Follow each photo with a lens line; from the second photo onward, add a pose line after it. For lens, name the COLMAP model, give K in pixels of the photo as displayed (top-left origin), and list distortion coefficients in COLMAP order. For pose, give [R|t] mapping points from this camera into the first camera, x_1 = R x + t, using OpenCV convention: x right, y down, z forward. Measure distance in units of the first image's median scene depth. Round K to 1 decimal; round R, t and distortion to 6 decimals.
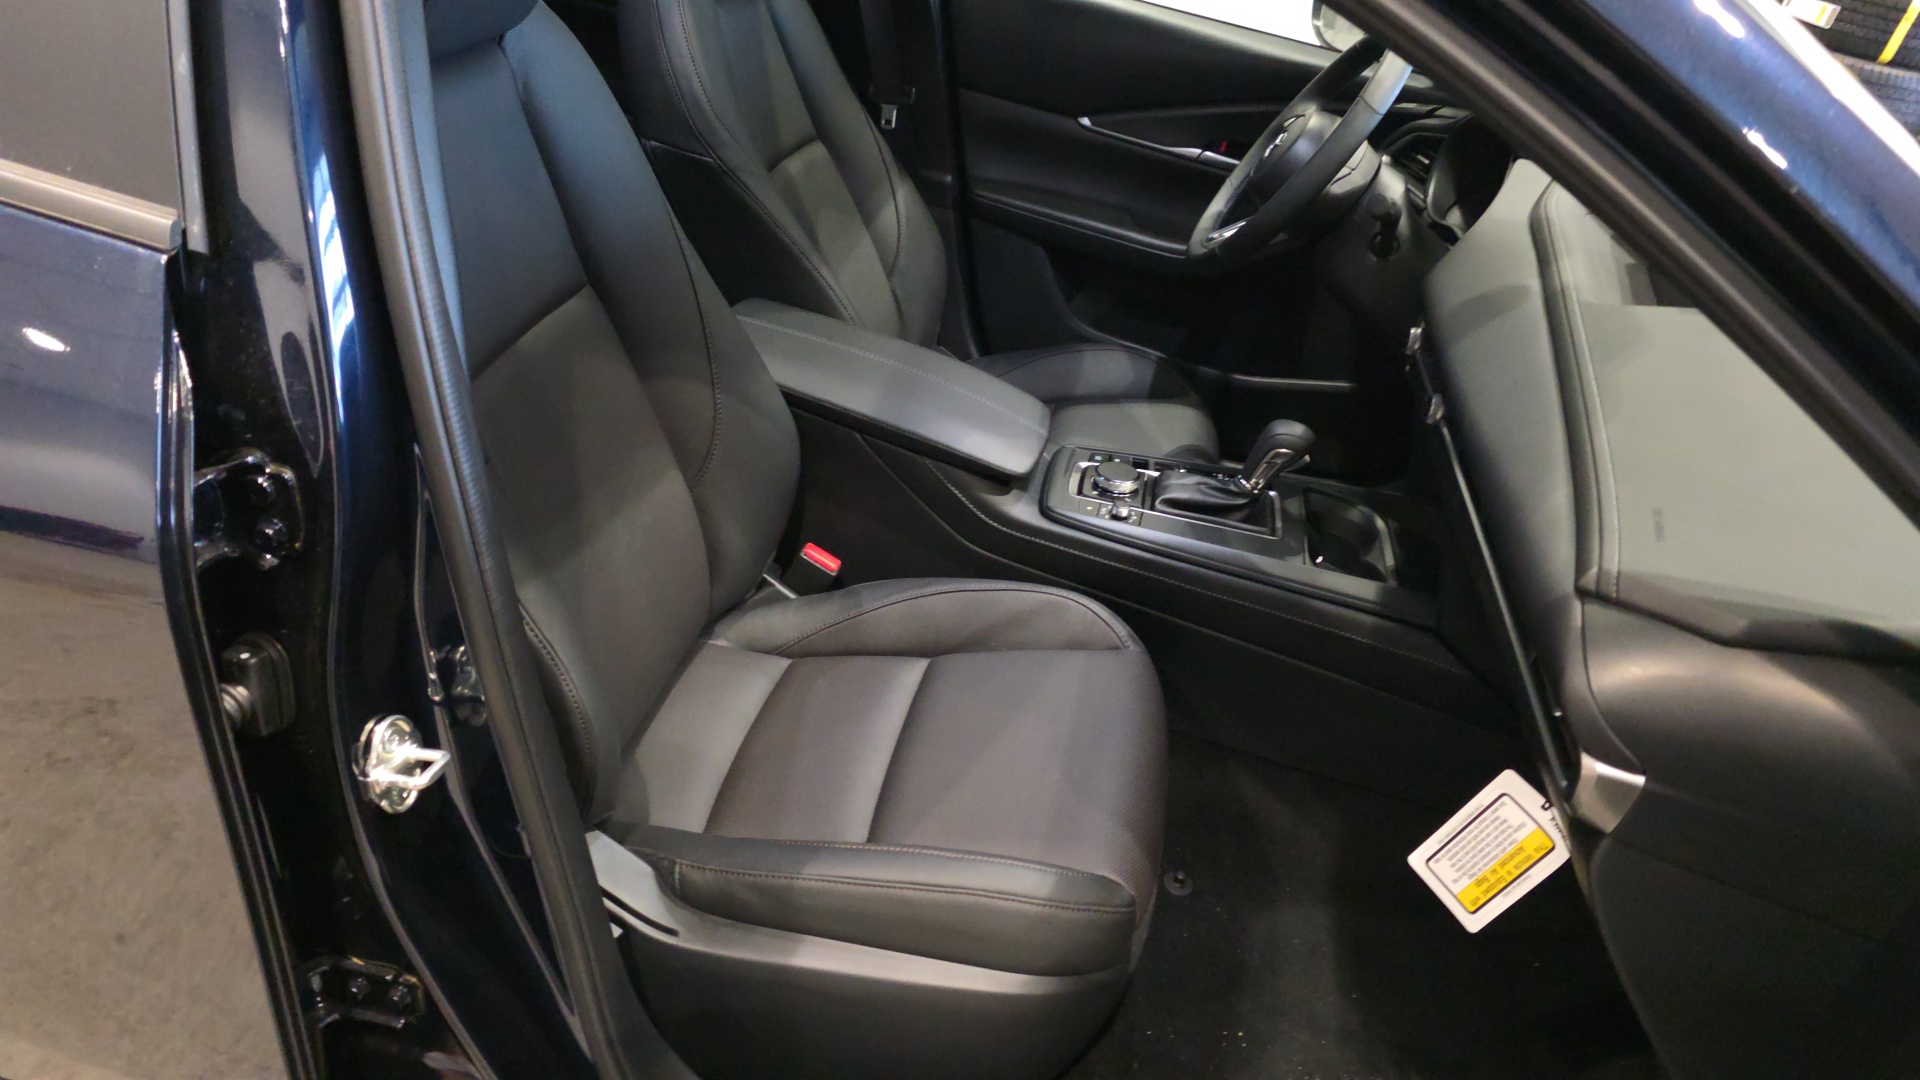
lens RADIAL K [[1250.7, 0, 952.7], [0, 1250.7, 489.2], [0, 0, 1]] dist [0.006539, 0.000465]
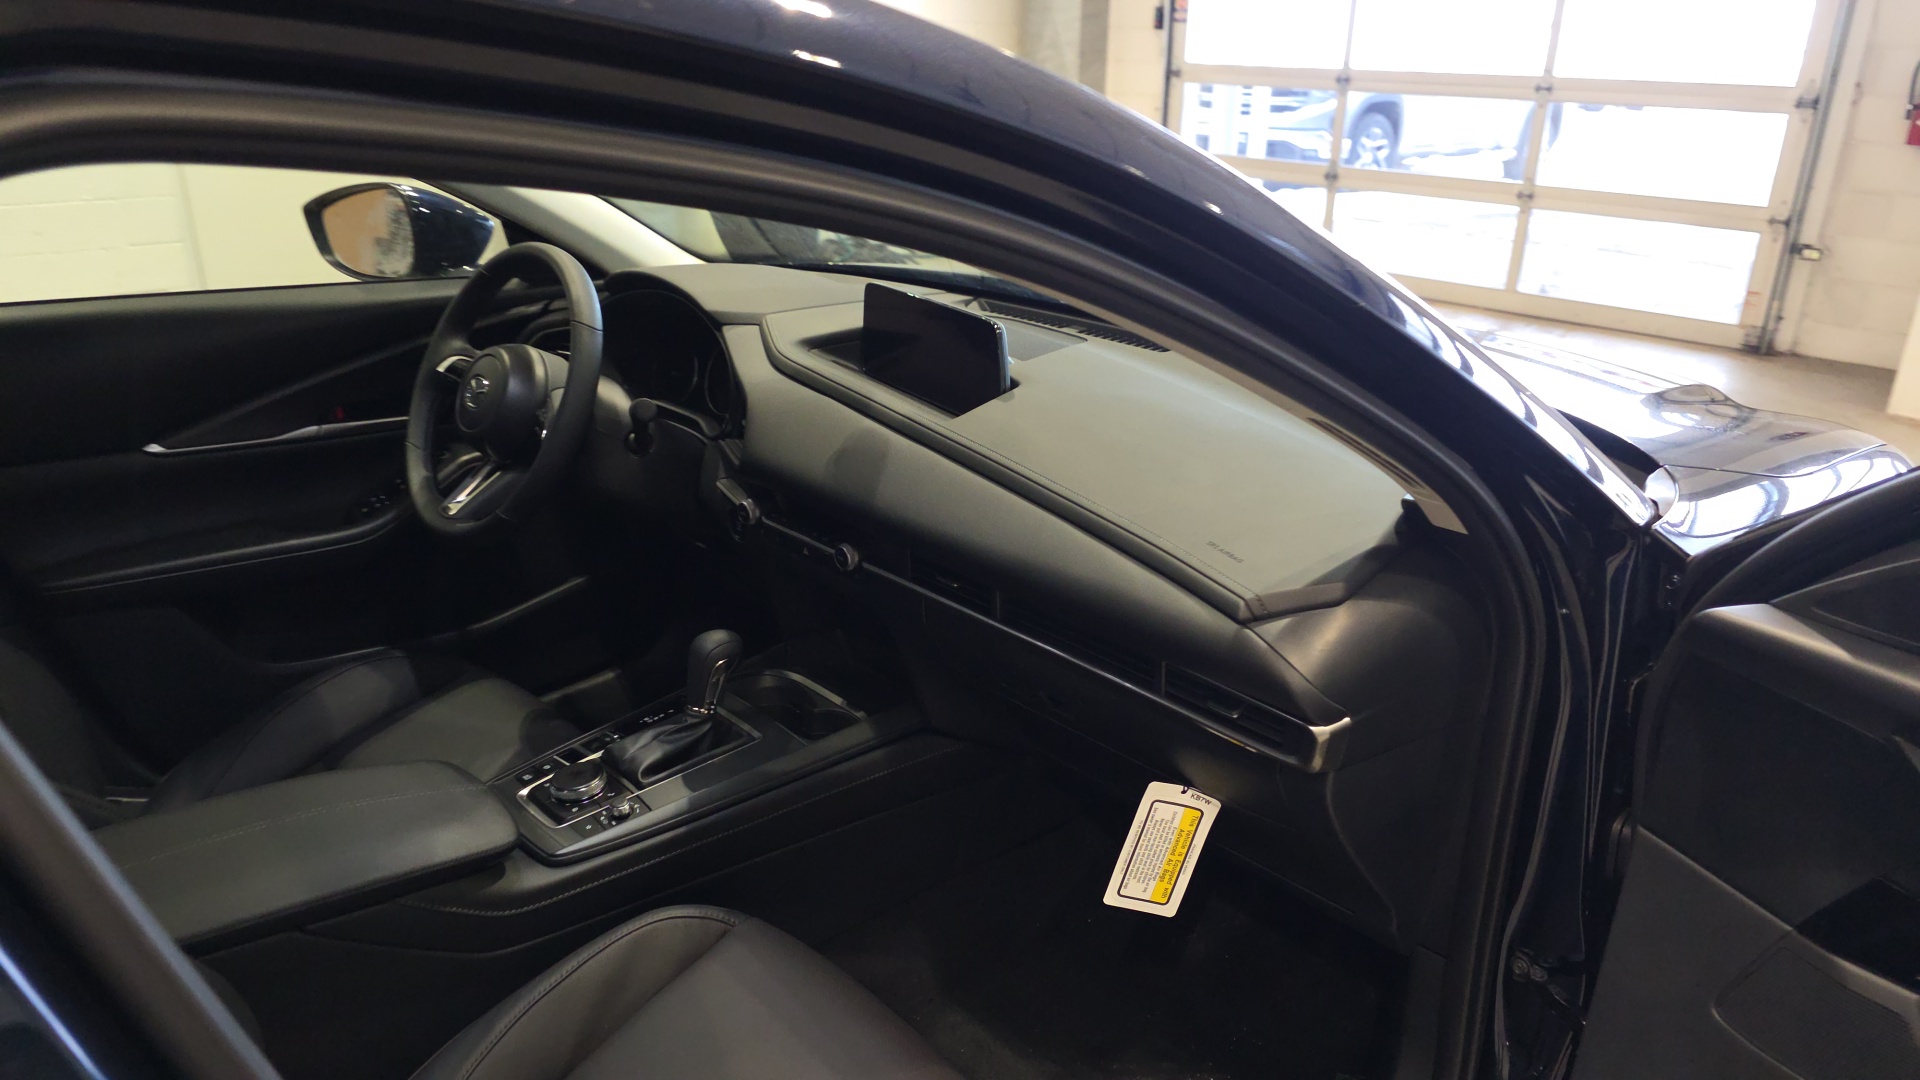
lens RADIAL K [[1250.7, 0, 952.7], [0, 1250.7, 489.2], [0, 0, 1]] dist [0.006539, 0.000465]
pose [[0.554368, -0.403970, 0.727657, -0.301430], [0.471221, 0.873017, 0.125668, -0.187239], [-0.686023, 0.273221, 0.674332, 0.160924]]
